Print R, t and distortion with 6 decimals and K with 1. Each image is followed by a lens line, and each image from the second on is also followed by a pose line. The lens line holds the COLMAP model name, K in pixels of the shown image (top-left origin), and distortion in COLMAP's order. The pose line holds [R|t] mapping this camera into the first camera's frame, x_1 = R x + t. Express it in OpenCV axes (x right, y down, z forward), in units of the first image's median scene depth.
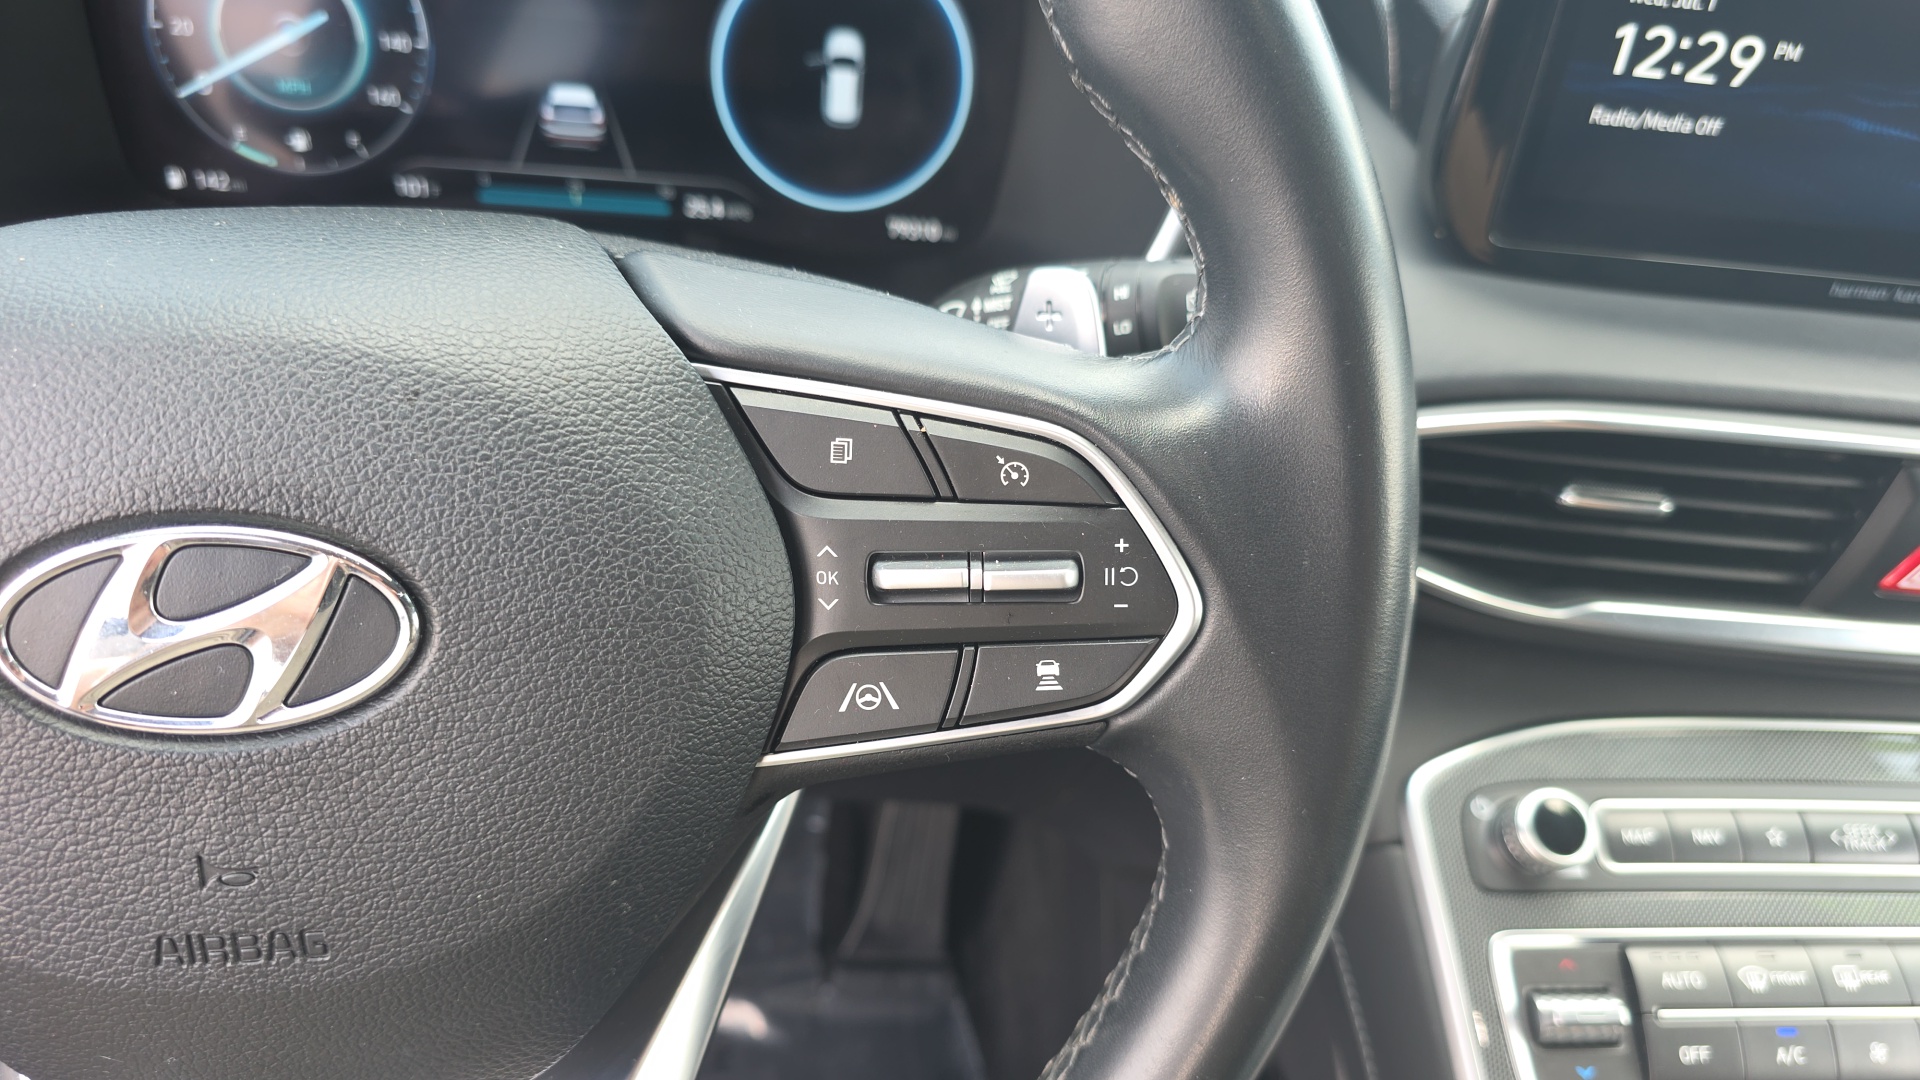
lens RADIAL K [[1308.1, 0, 974.1], [0, 1308.1, 557.4], [0, 0, 1]] dist [0.051314, -0.054807]
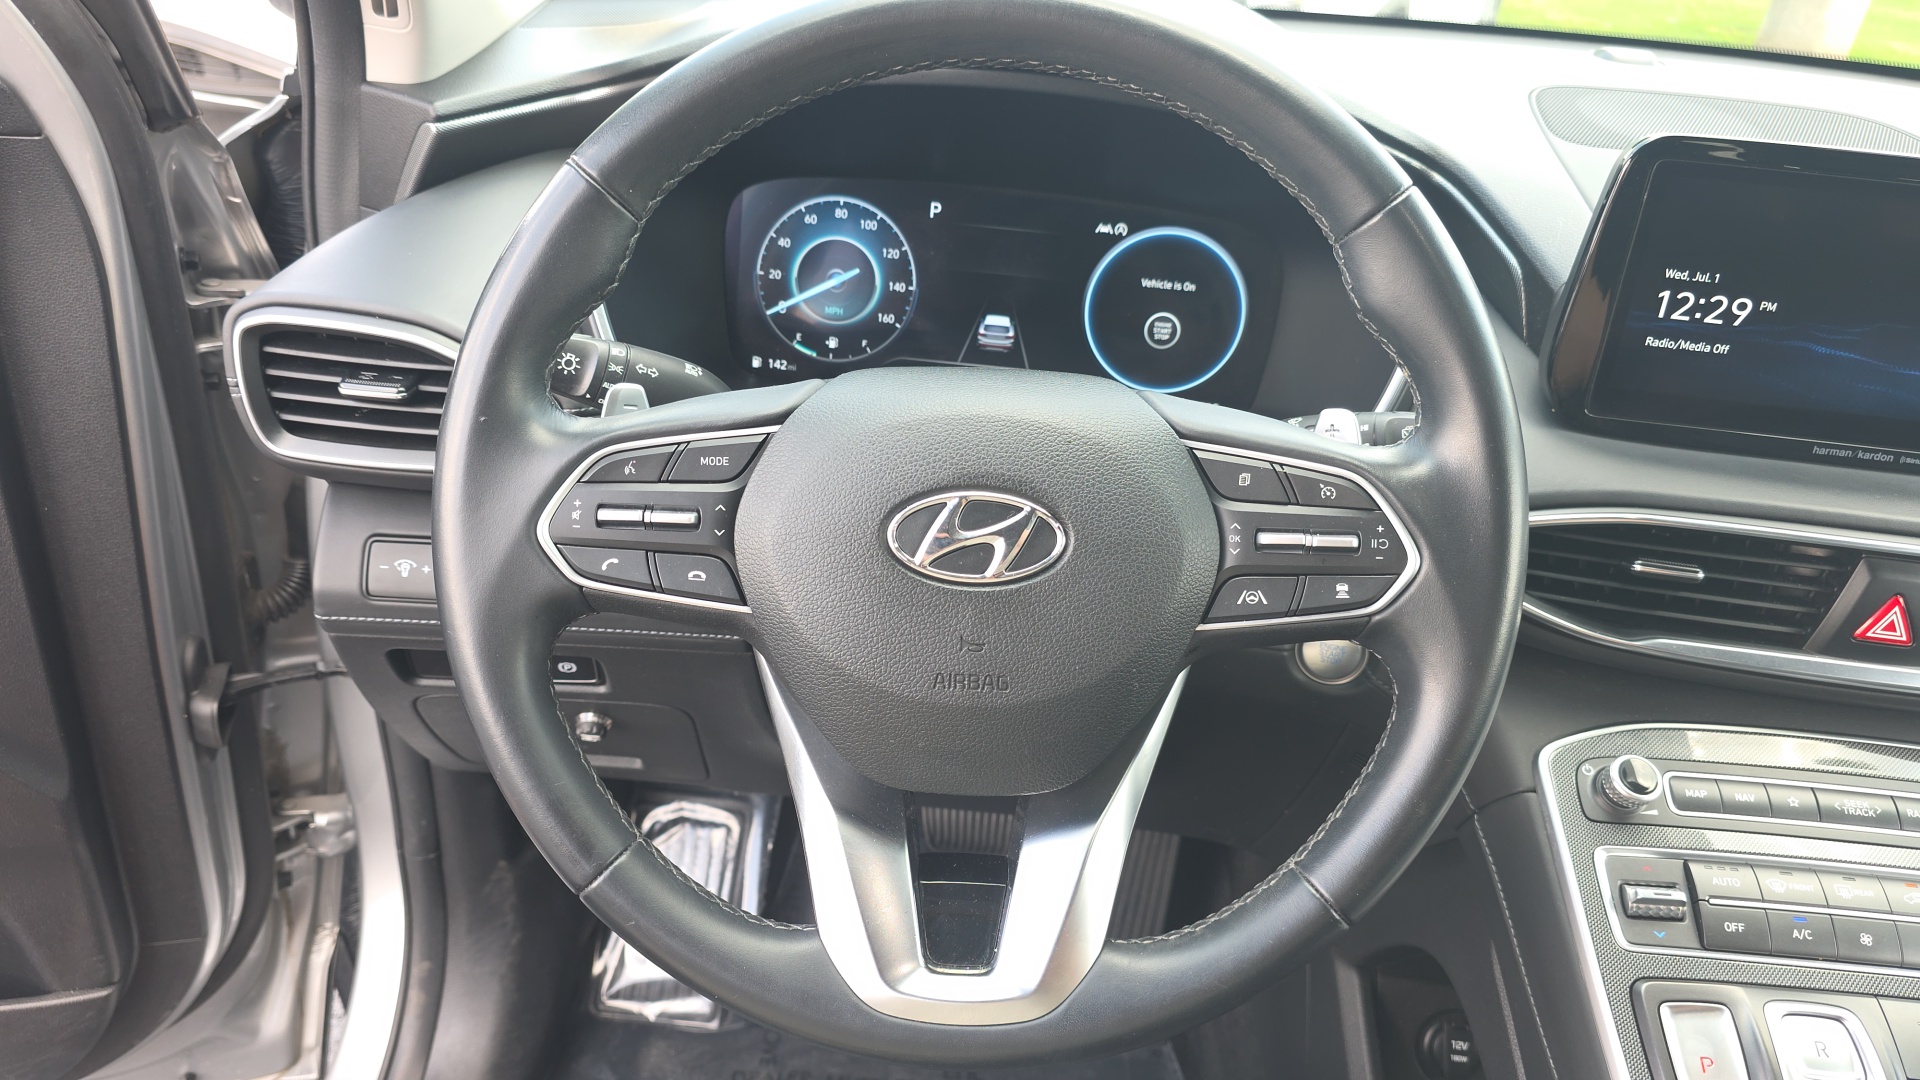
lens RADIAL K [[1308.1, 0, 955.3], [0, 1308.1, 544.5], [0, 0, 1]] dist [0.051314, -0.054807]
pose [[0.991519, 0.040999, -0.123323, -0.189029], [-0.061011, 0.984710, -0.163166, 0.252159], [0.114748, 0.169306, 0.978861, -0.712329]]
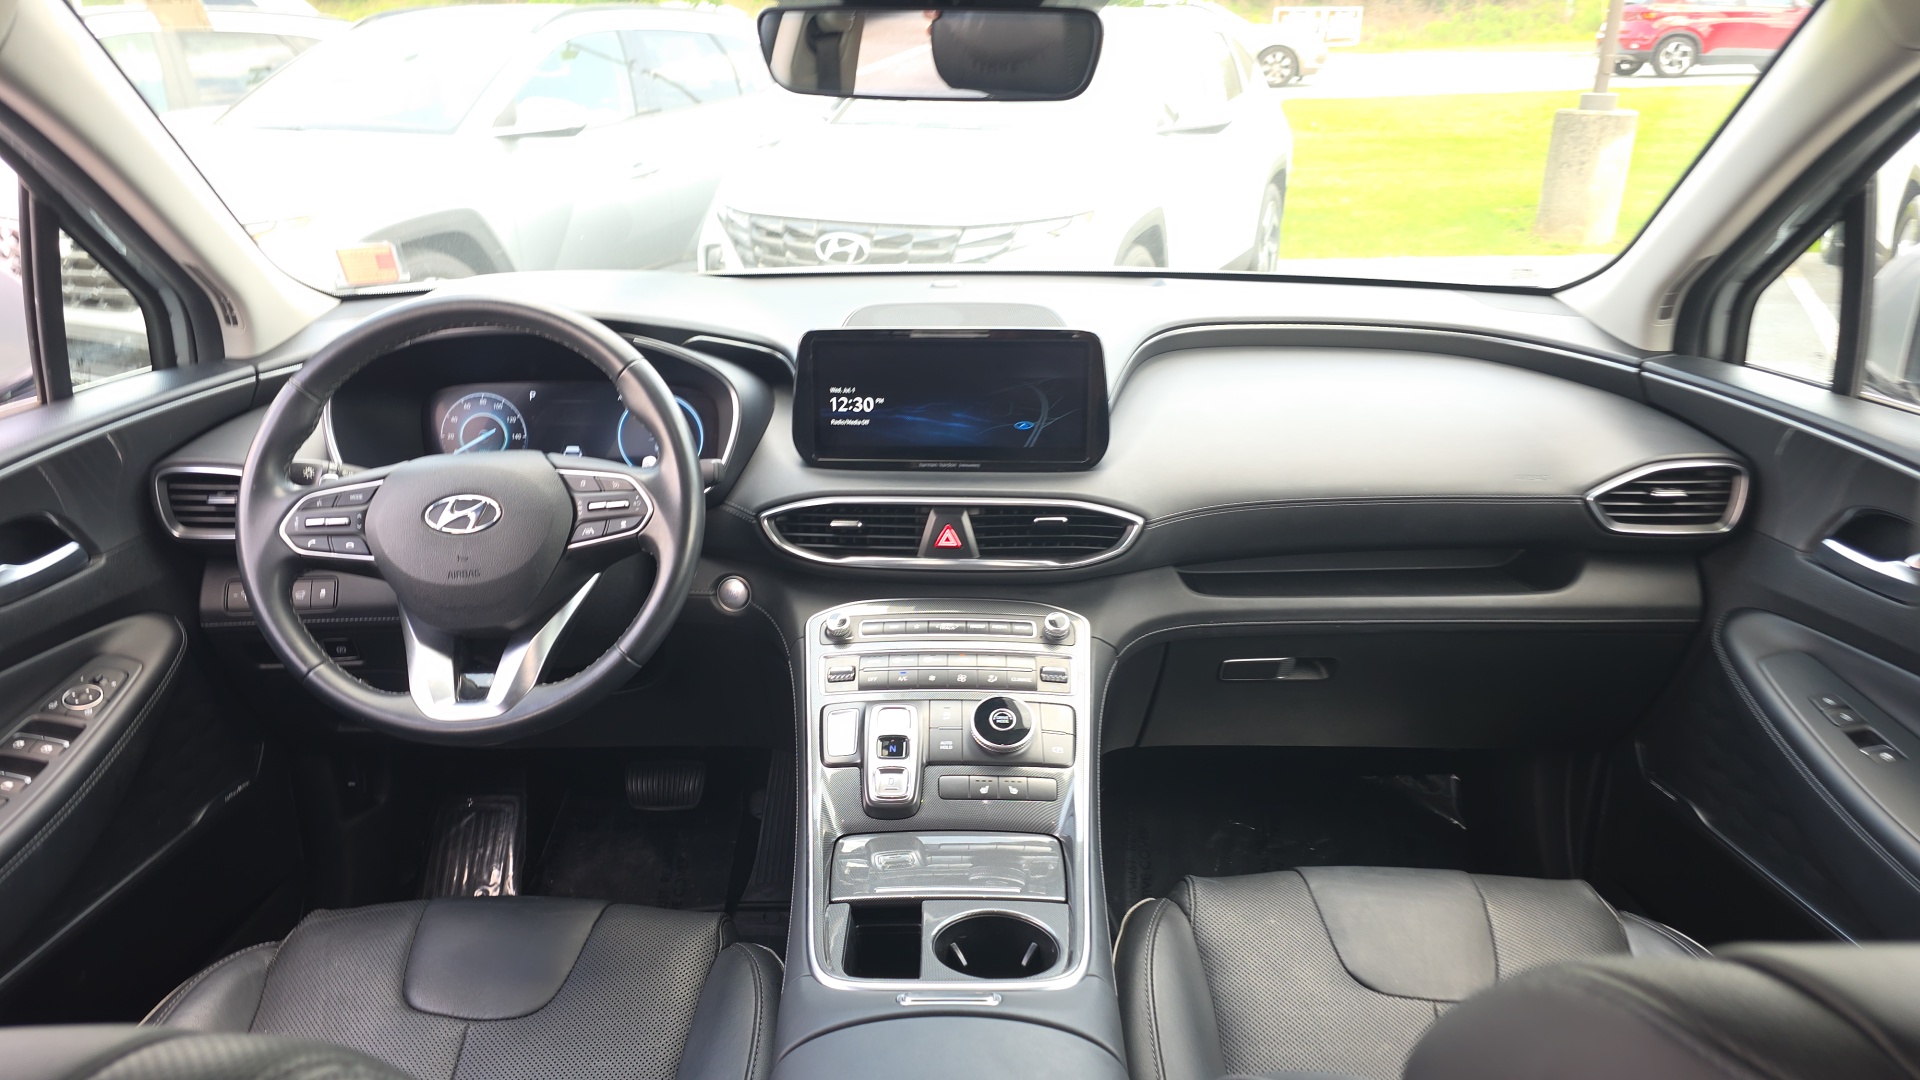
lens RADIAL K [[1308.1, 0, 951.0], [0, 1308.1, 555.3], [0, 0, 1]] dist [0.051314, -0.054807]
pose [[0.992168, -0.072570, -0.101665, 1.139904], [0.037419, 0.949217, -0.312388, 1.149984], [0.119173, 0.306138, 0.944499, -2.240939]]
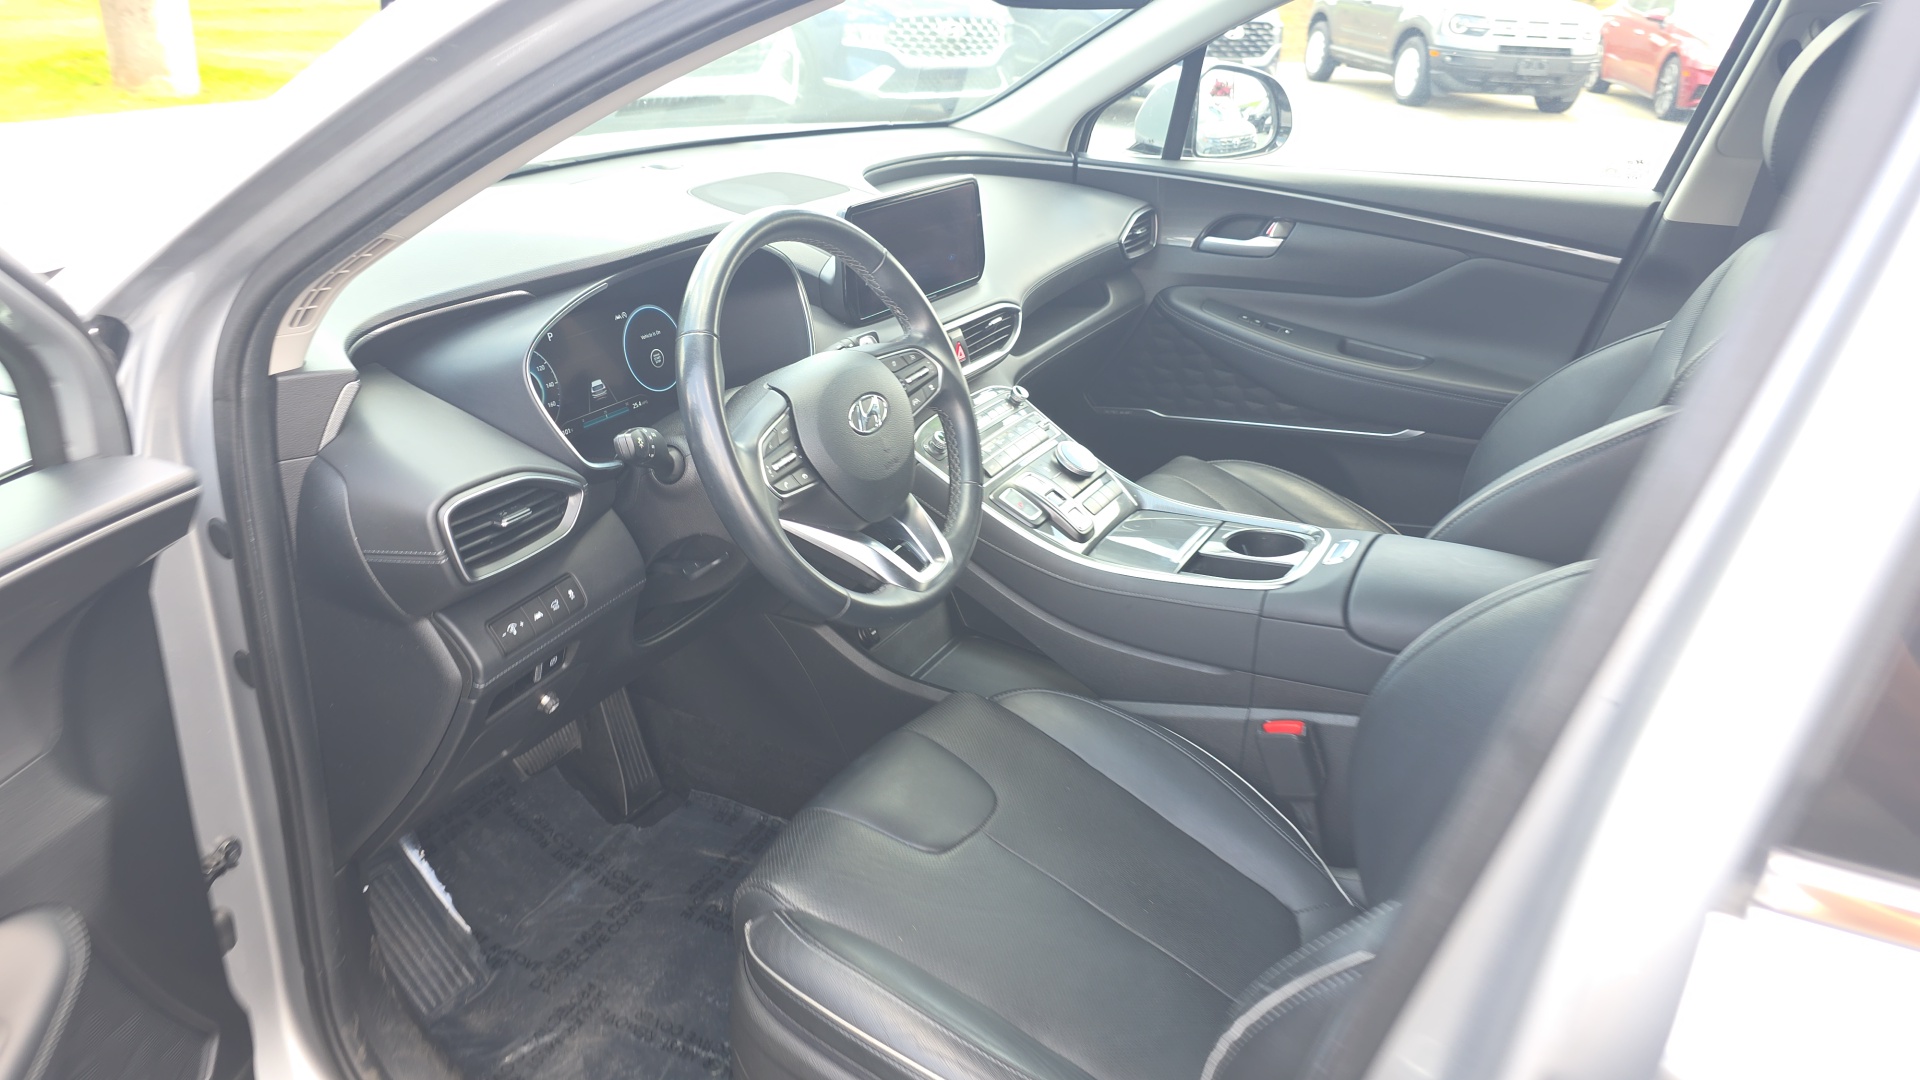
lens RADIAL K [[1302.3, 0, 926.3], [0, 1302.3, 521.7], [0, 0, 1]] dist [0.036516, -0.015237]
pose [[0.552546, -0.414680, 0.723003, -2.757471], [0.531349, 0.843577, 0.077759, 0.086859], [-0.642154, 0.341201, 0.686455, -1.725712]]
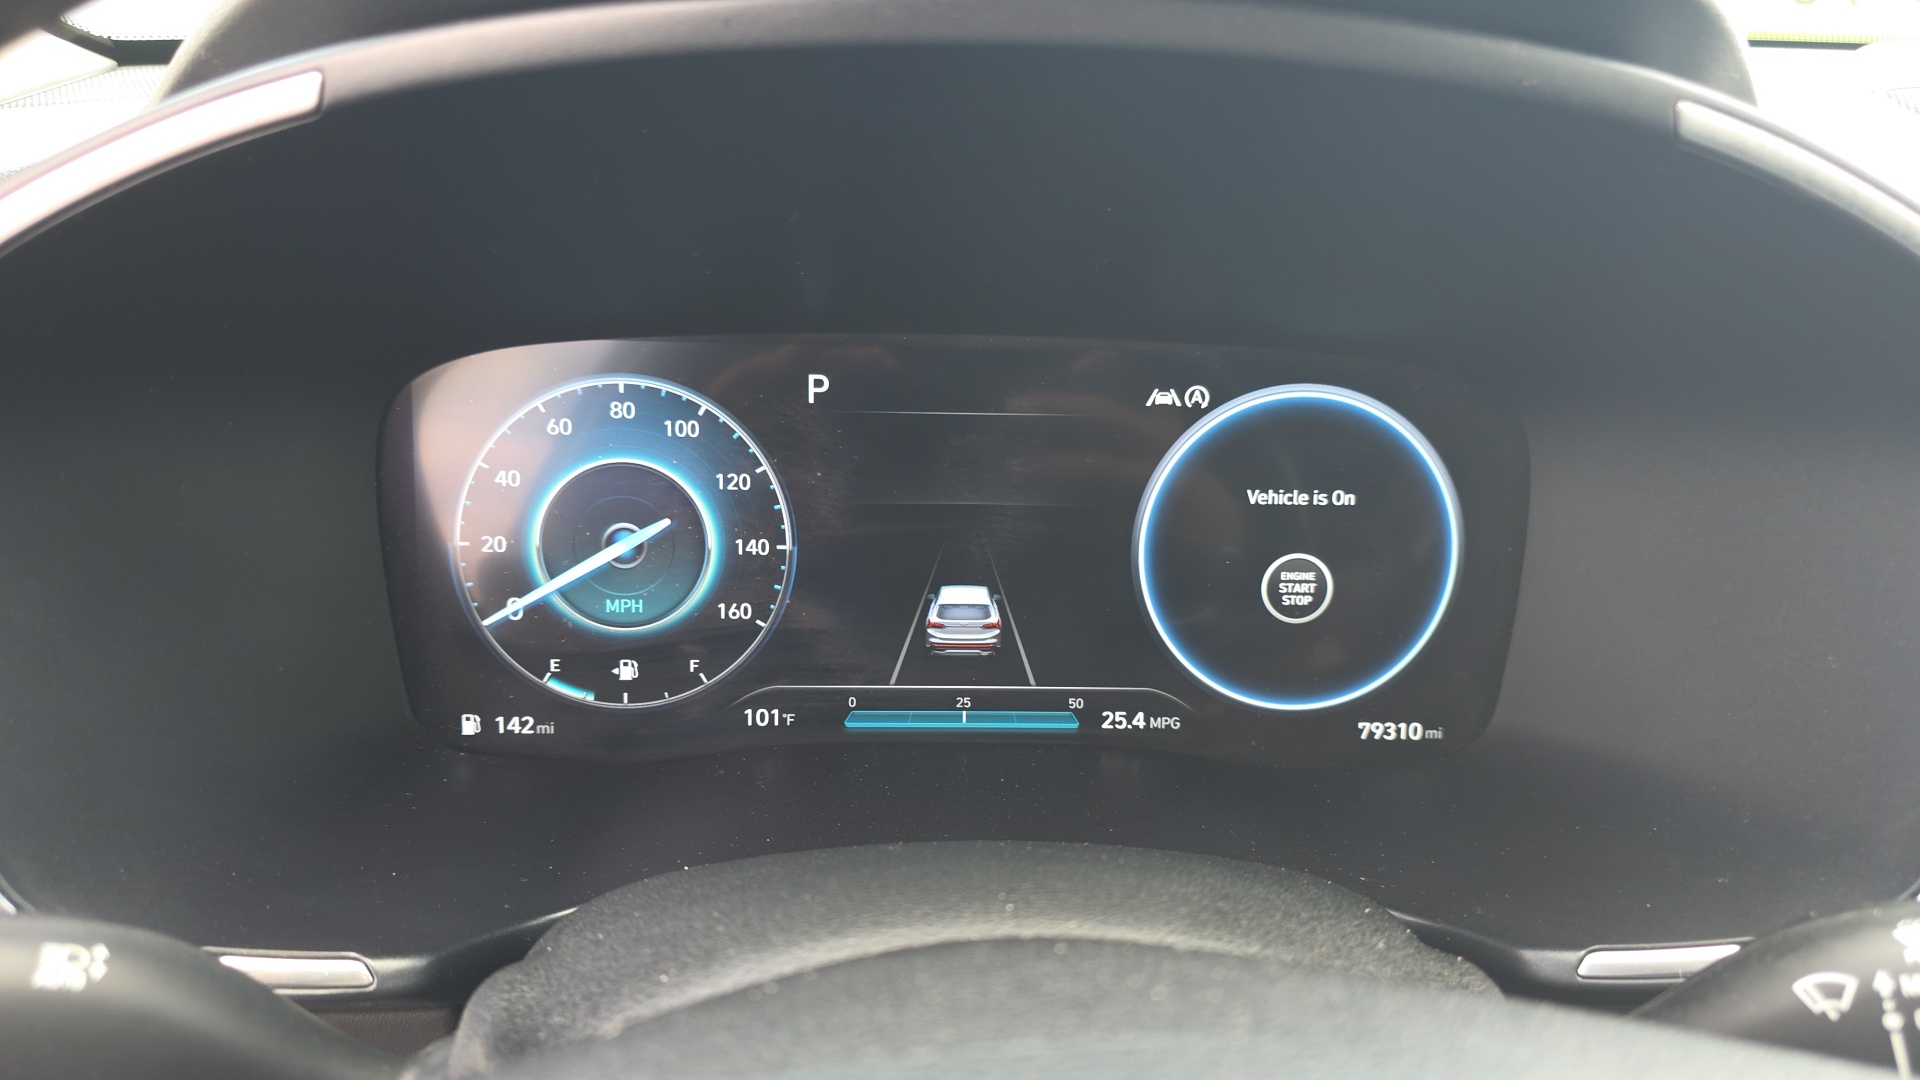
lens RADIAL K [[1308.1, 0, 959.4], [0, 1308.1, 545.6], [0, 0, 1]] dist [0.051314, -0.054807]
pose [[0.996429, -0.058237, -0.061144, -0.336697], [0.039839, 0.962686, -0.267671, -0.219477], [0.074451, 0.264279, 0.961568, 0.307896]]
